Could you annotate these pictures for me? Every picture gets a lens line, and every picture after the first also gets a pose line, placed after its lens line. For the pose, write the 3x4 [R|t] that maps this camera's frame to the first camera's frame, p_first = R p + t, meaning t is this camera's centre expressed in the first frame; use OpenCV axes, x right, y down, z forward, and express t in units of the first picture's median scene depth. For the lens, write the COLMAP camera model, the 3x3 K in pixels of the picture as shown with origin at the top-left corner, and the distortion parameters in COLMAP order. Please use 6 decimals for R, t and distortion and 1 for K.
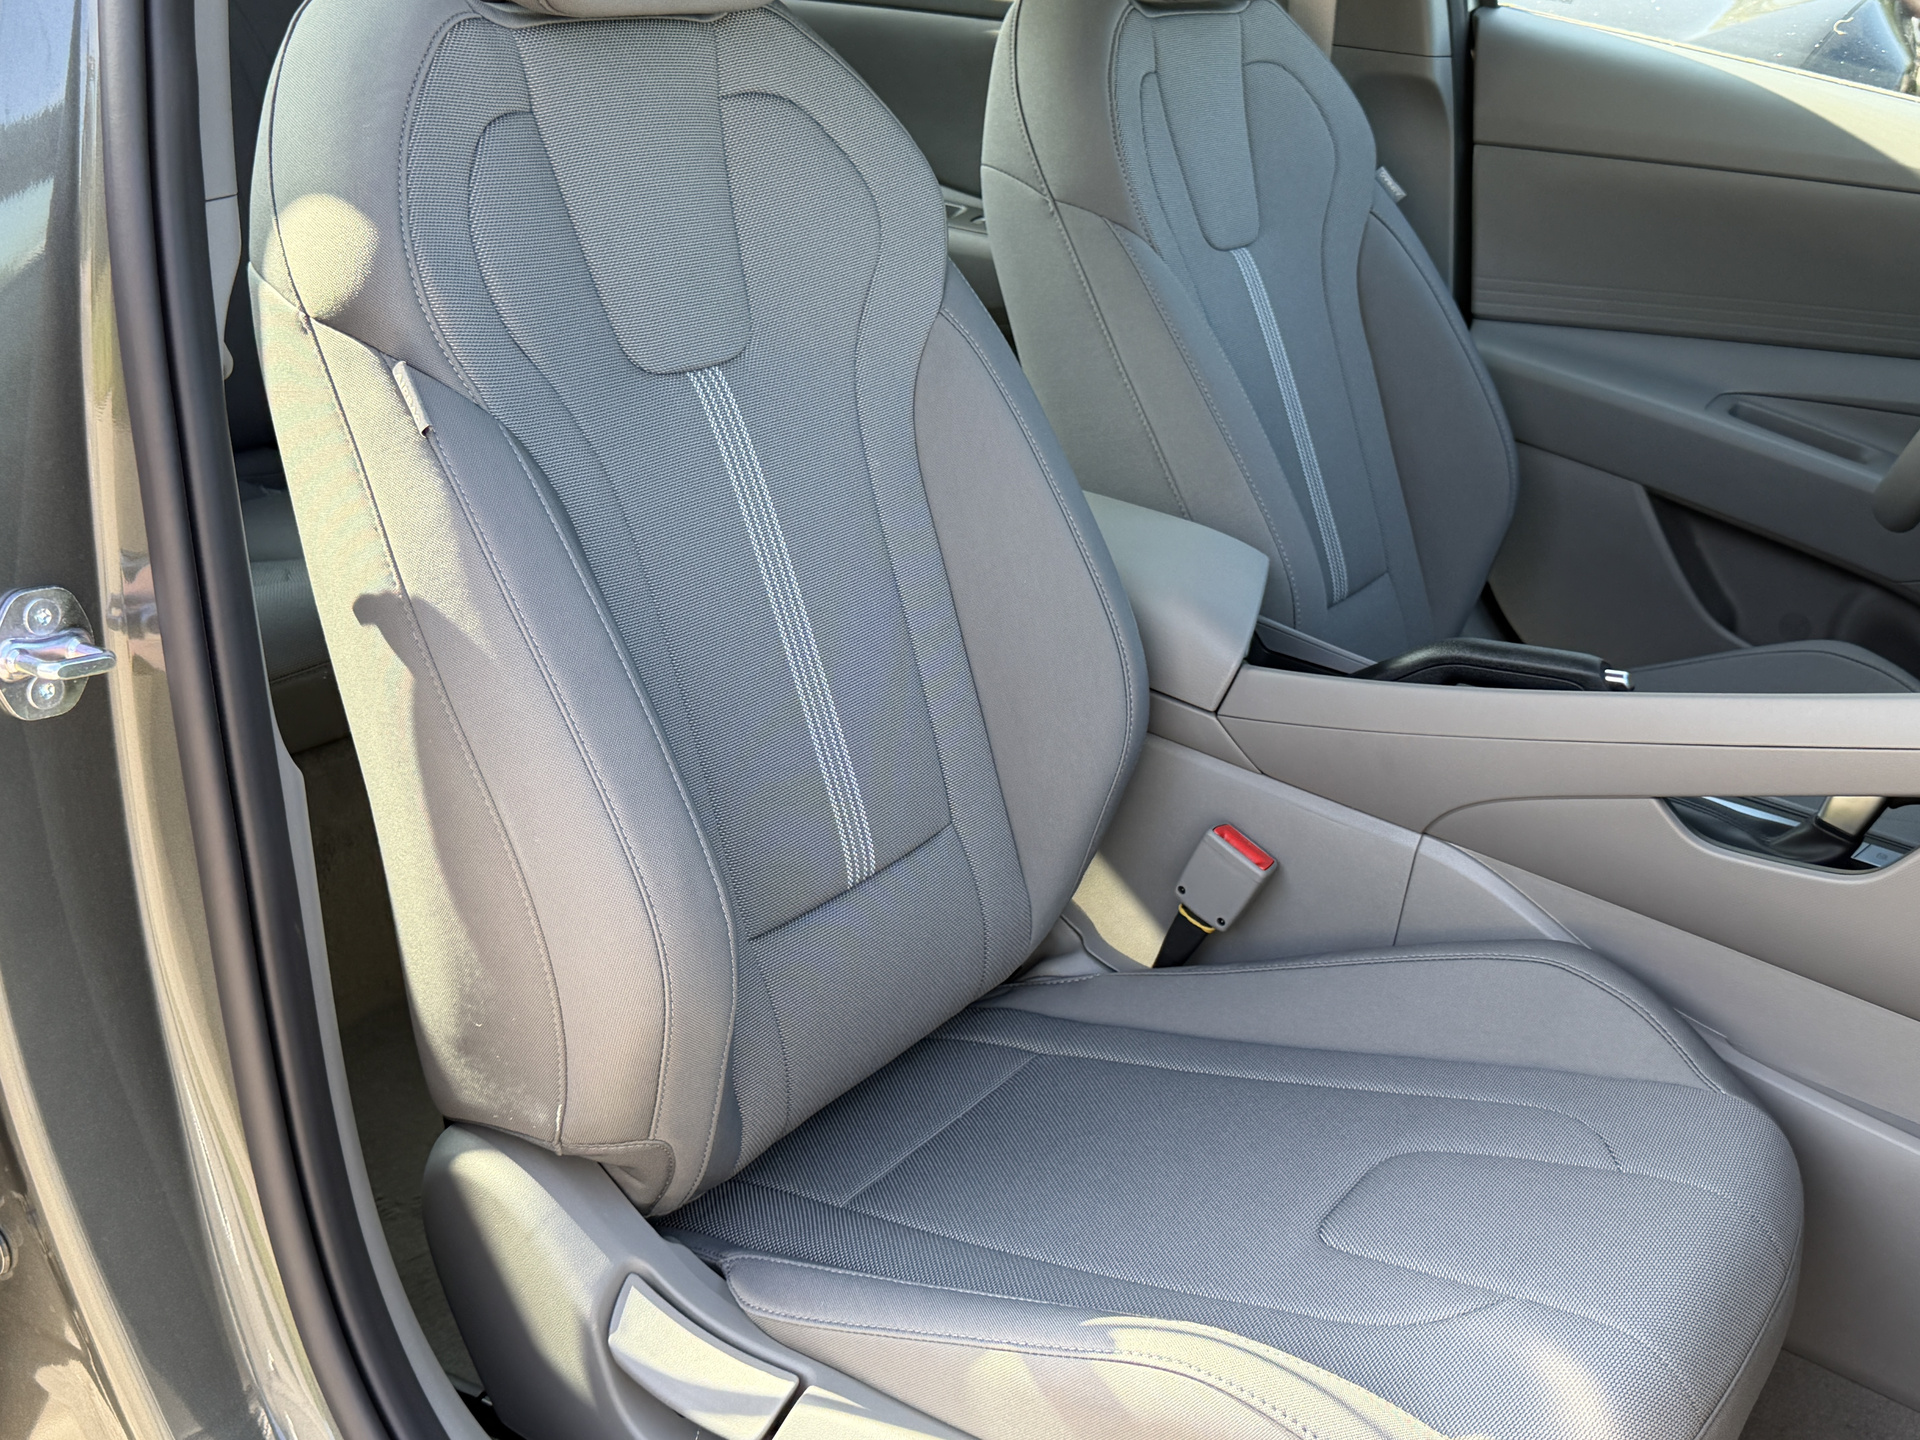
lens RADIAL K [[2195.1, 0, 961.0], [0, 2195.1, 718.9], [0, 0, 1]] dist [0.006581, 0.000000]
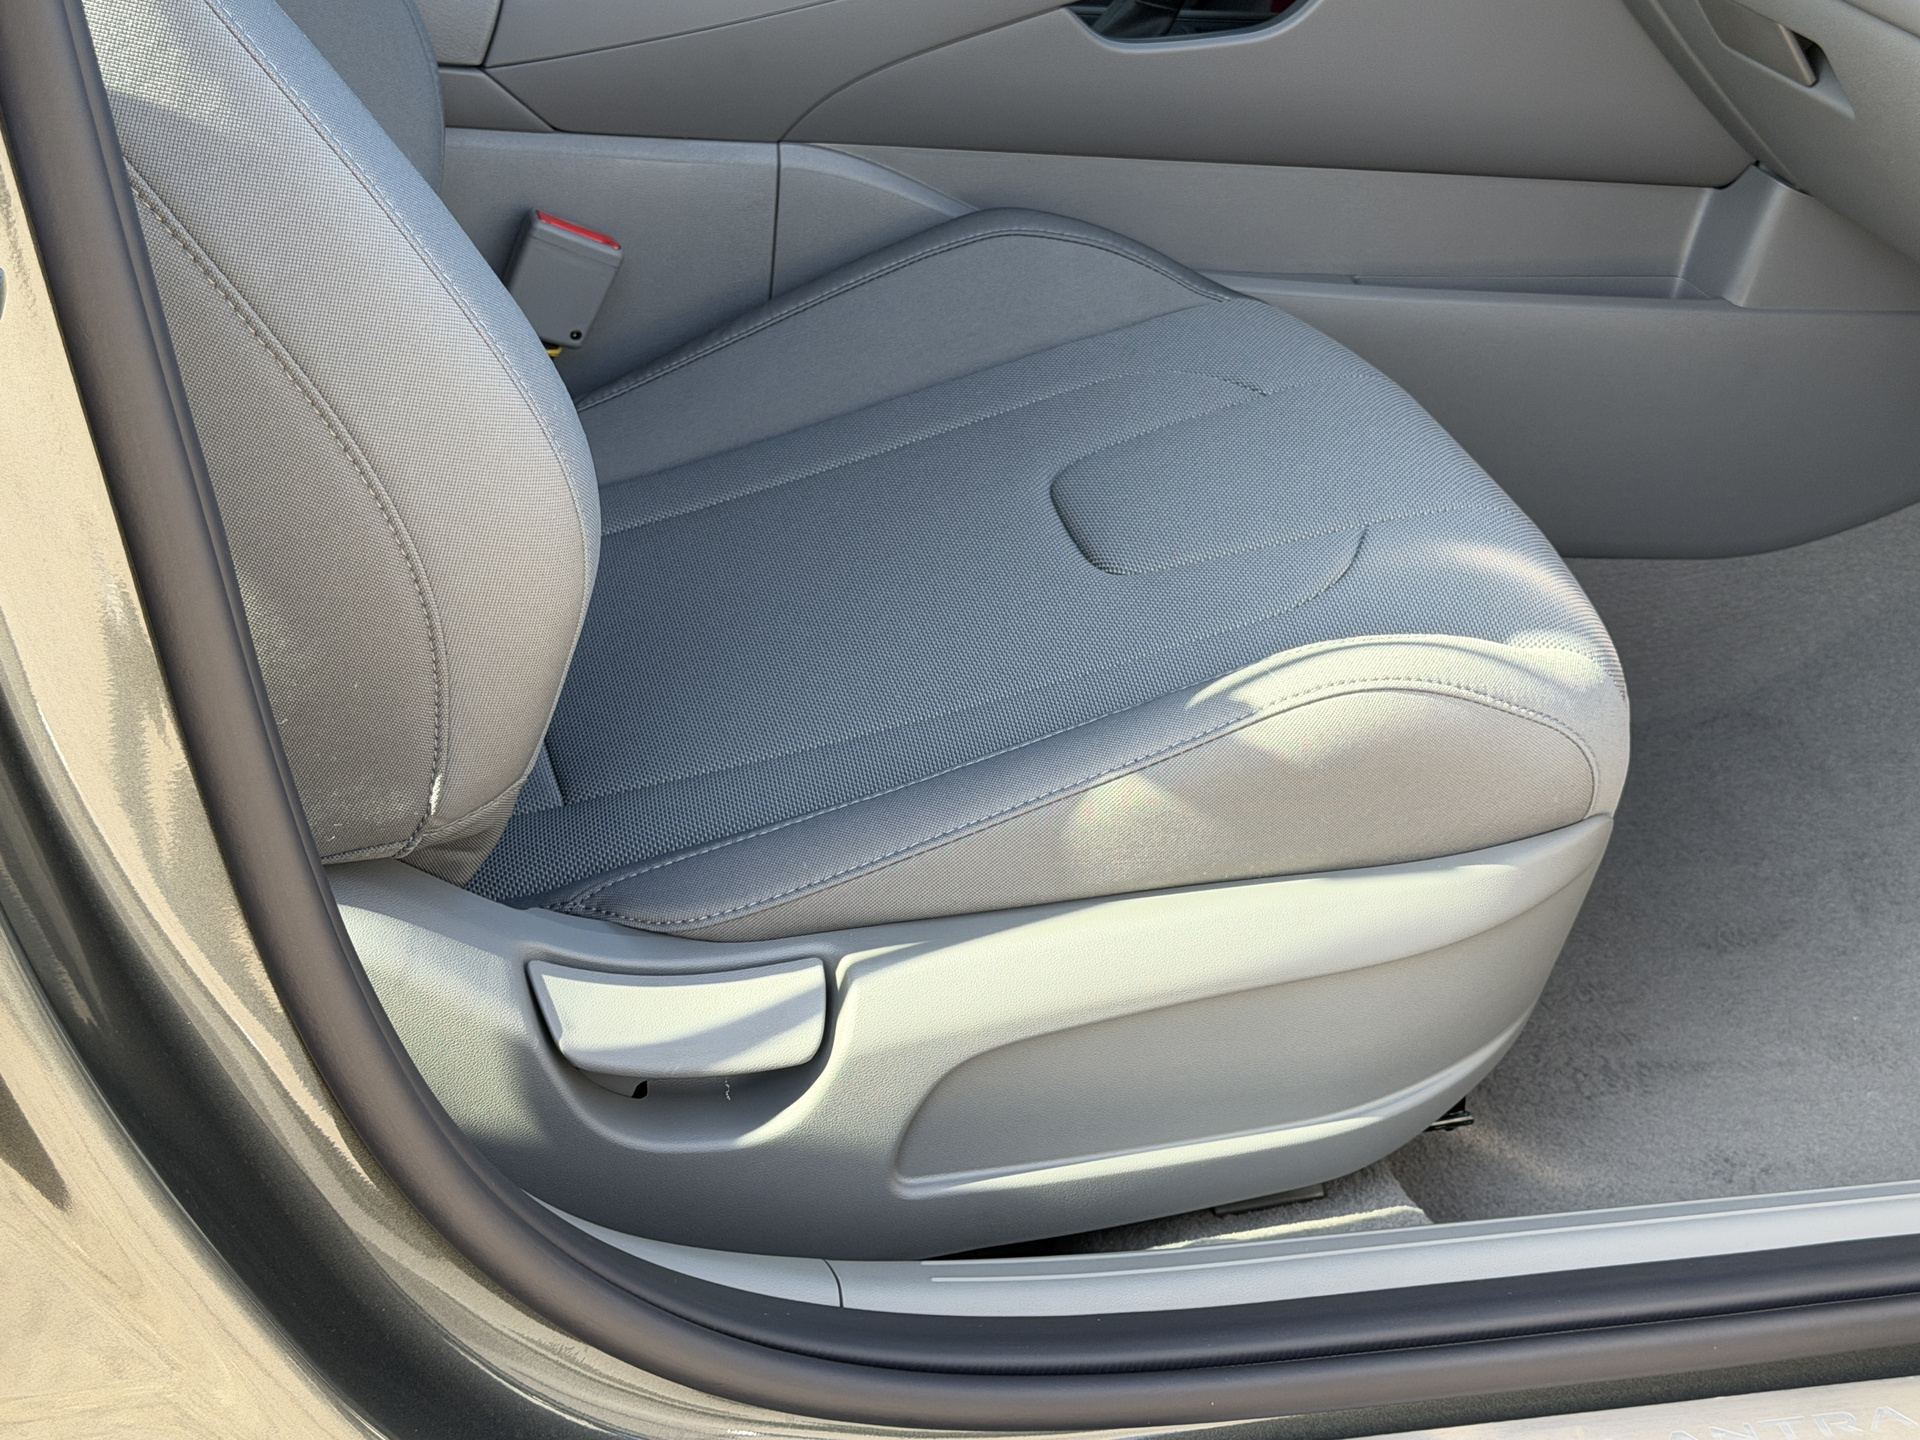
lens RADIAL K [[2834.3, 0, 961.1], [0, 2834.3, 722.2], [0, 0, 1]] dist [0.185918, 0.000000]
pose [[0.677662, -0.399144, 0.617623, -0.607945], [0.259700, 0.915656, 0.306806, -0.073190], [-0.687990, -0.047514, 0.724163, 0.222176]]
